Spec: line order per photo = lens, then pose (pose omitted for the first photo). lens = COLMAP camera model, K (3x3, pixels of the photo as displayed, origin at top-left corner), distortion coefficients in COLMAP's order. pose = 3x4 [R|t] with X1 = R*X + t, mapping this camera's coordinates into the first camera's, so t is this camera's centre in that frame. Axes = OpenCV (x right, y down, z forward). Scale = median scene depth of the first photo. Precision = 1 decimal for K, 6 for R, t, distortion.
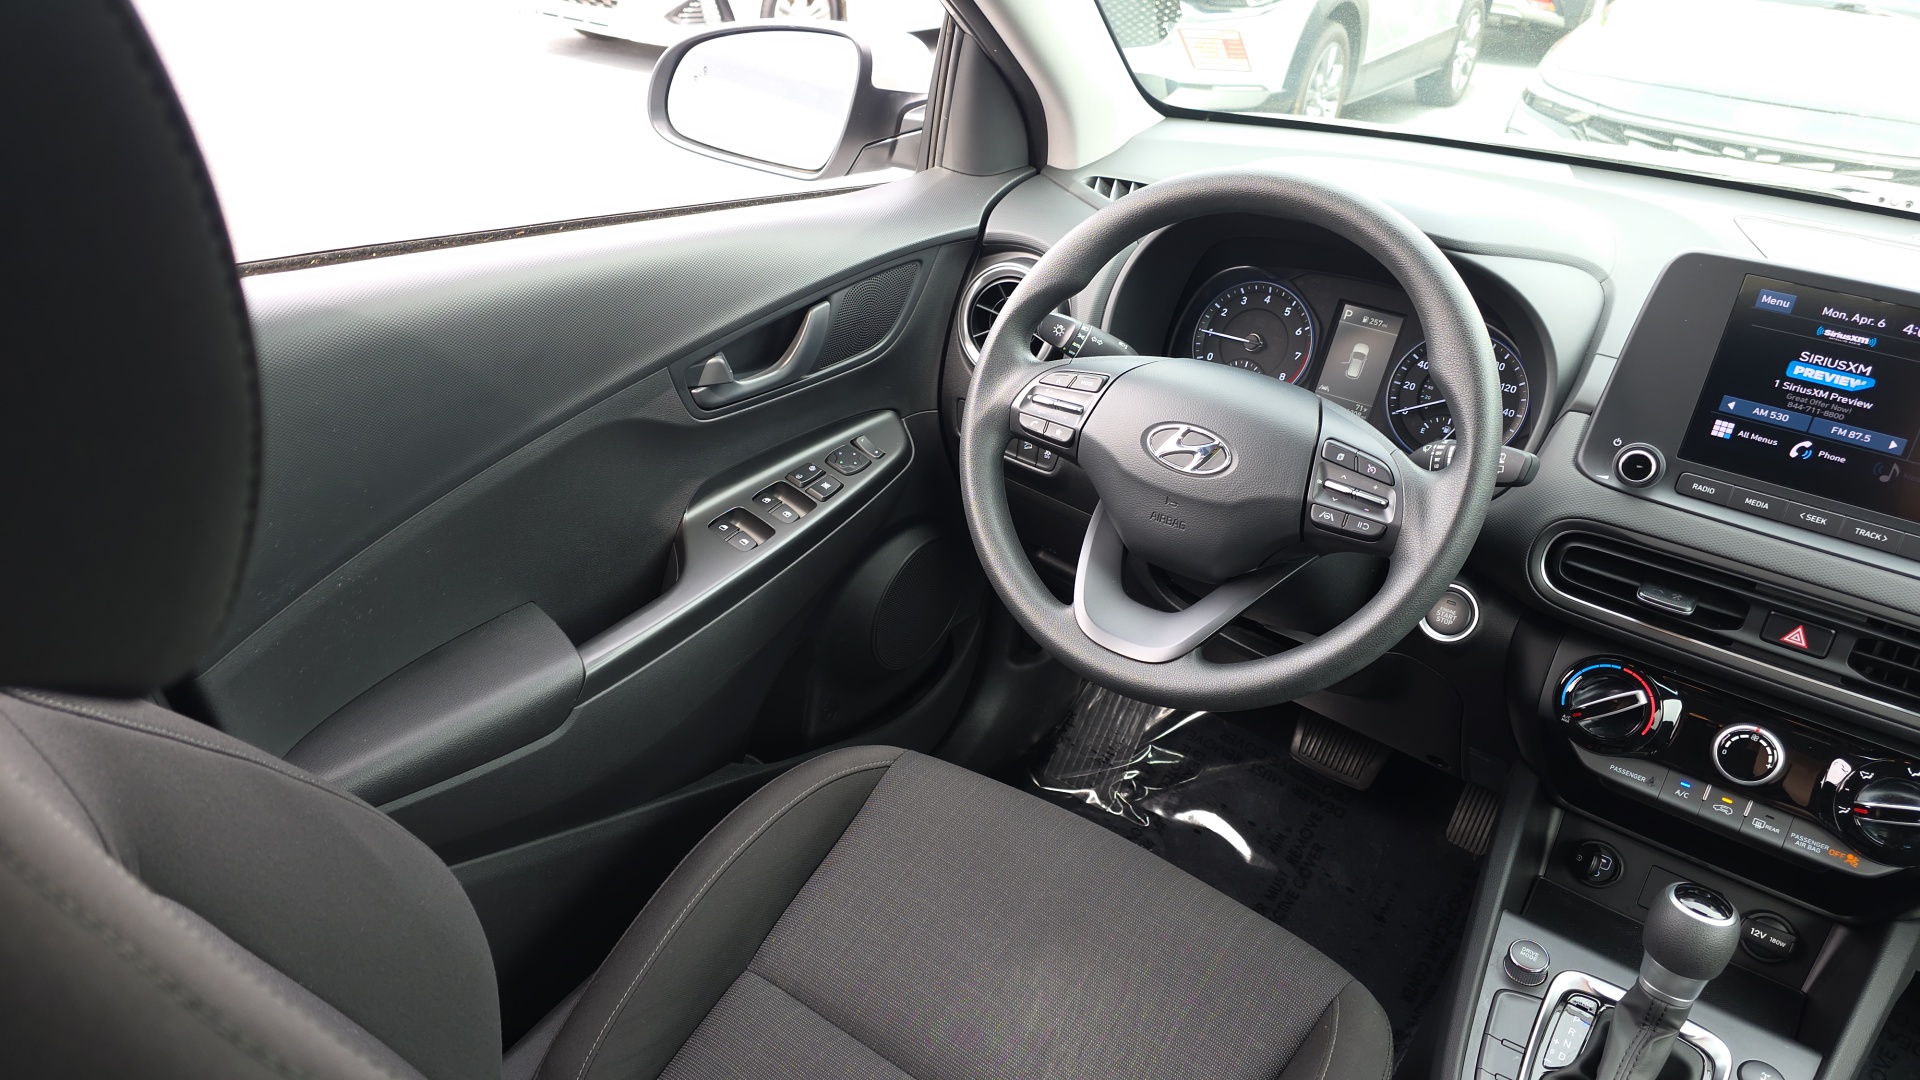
lens RADIAL K [[1313.8, 0, 930.7], [0, 1313.8, 538.6], [0, 0, 1]] dist [0.048906, -0.047605]
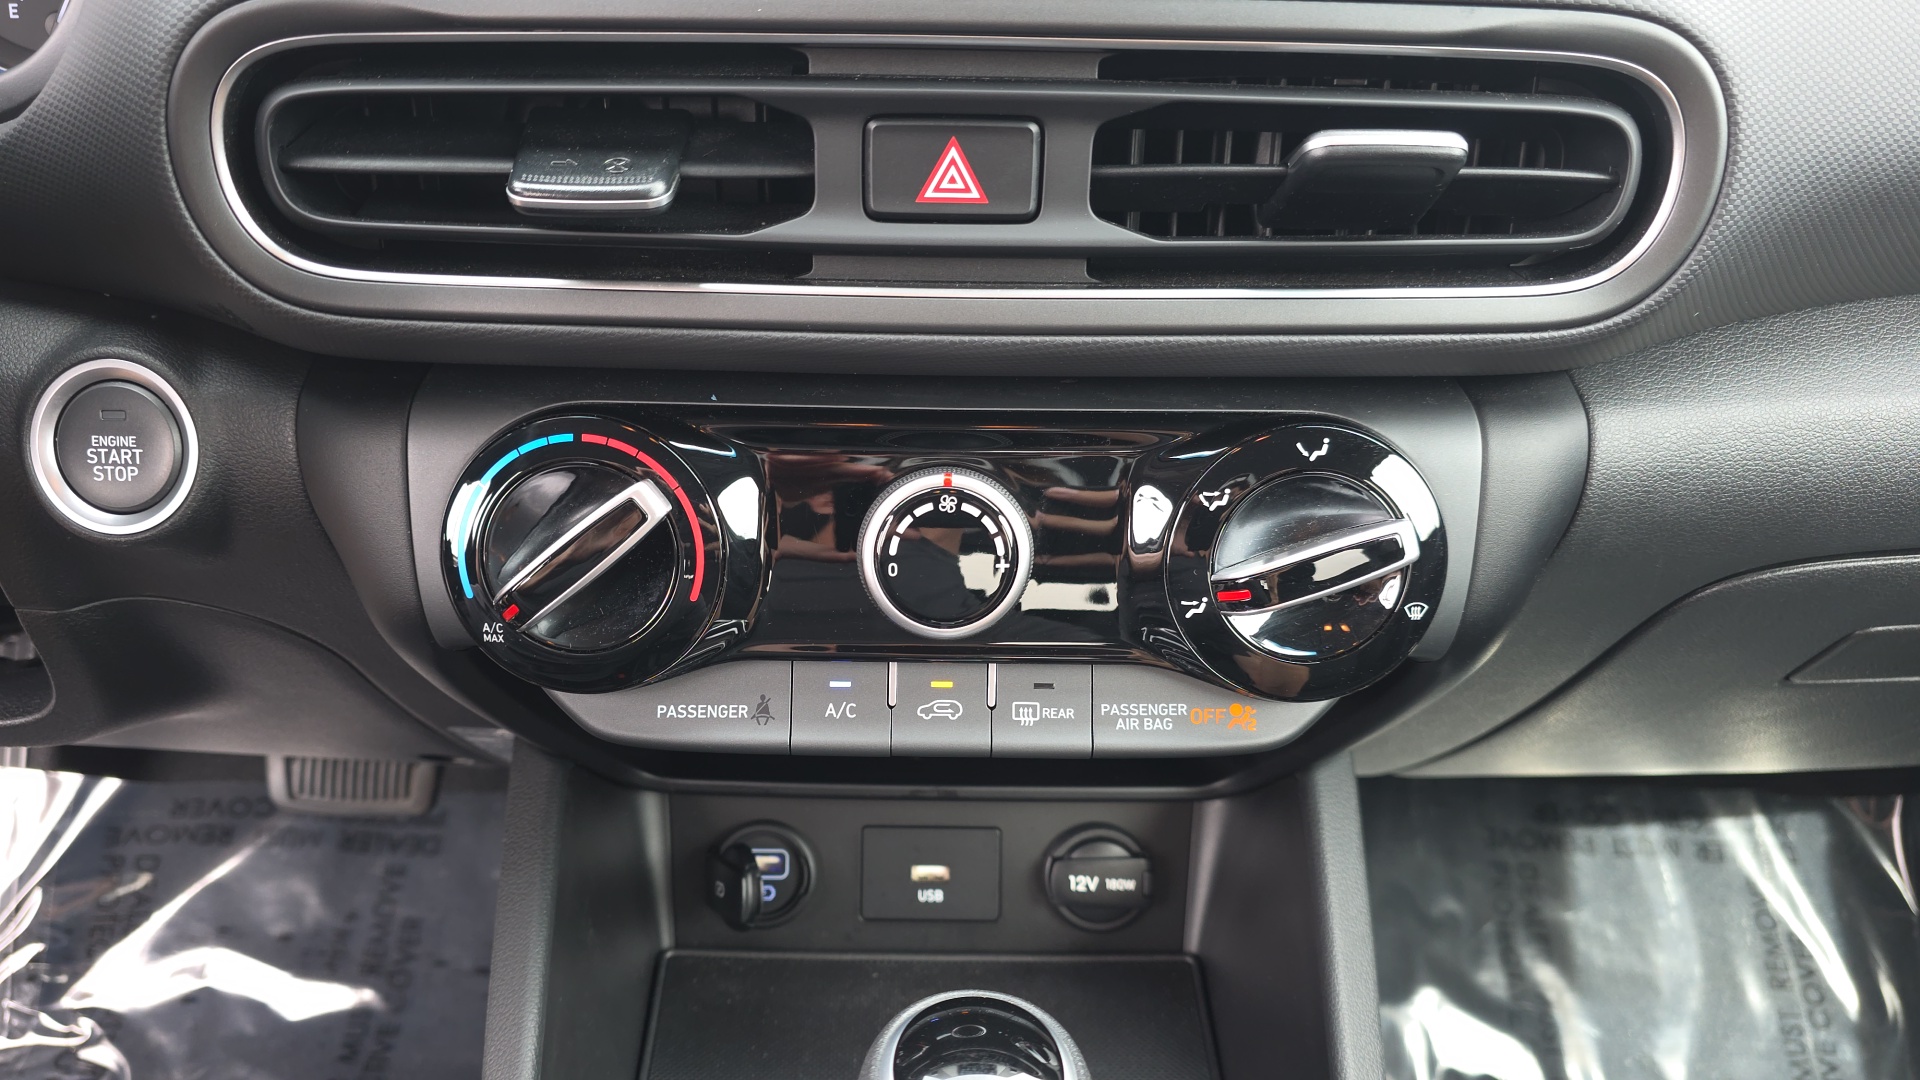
lens RADIAL K [[1323.9, 0, 934.3], [0, 1323.9, 569.1], [0, 0, 1]] dist [0.050241, -0.067599]
pose [[0.796225, -0.362148, 0.484638, 0.431588], [0.310511, 0.932118, 0.186382, 0.097401], [-0.519238, 0.002084, 0.854627, 0.687707]]
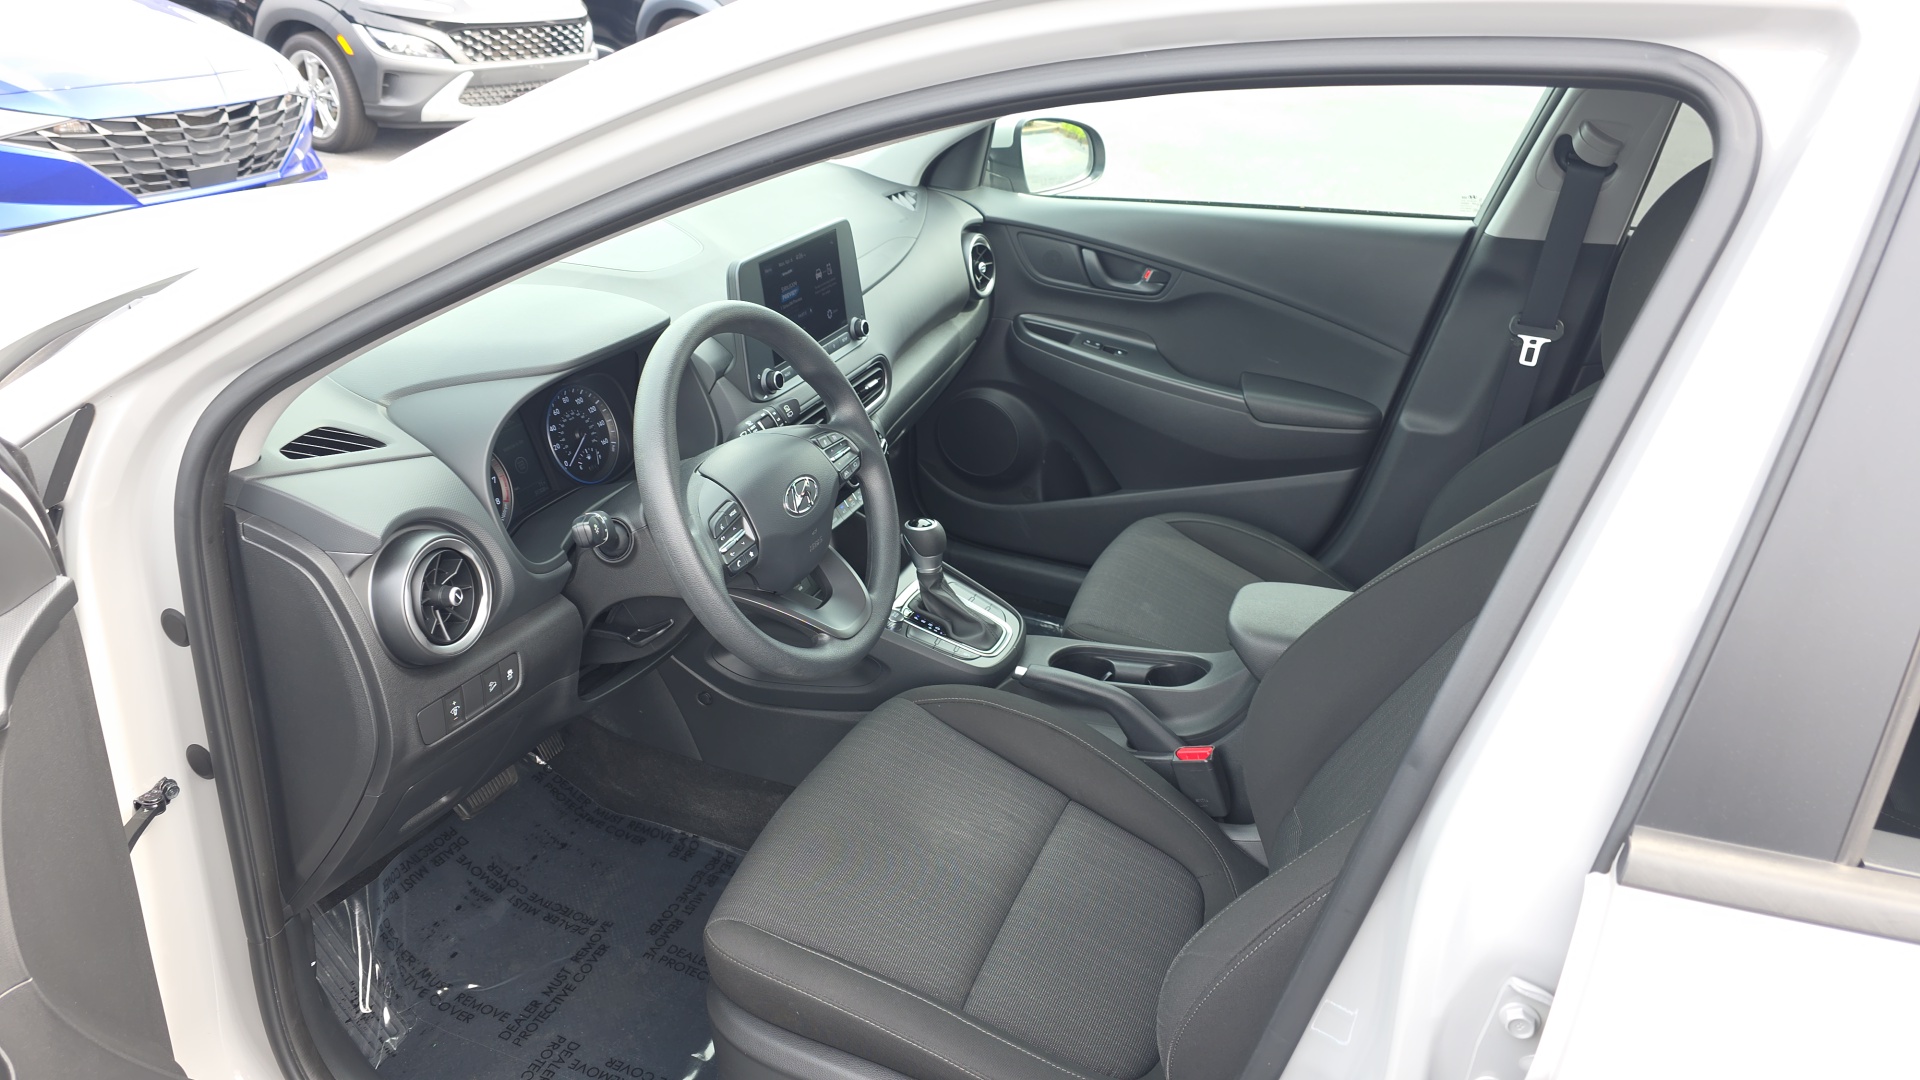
lens RADIAL K [[1255.7, 0, 927.0], [0, 1255.7, 528.6], [0, 0, 1]] dist [0.085190, 0.000621]
pose [[-0.239427, -0.489996, 0.838200, -1.007830], [0.407048, 0.733119, 0.544839, -0.738993], [-0.881468, 0.471637, 0.023923, 0.881017]]
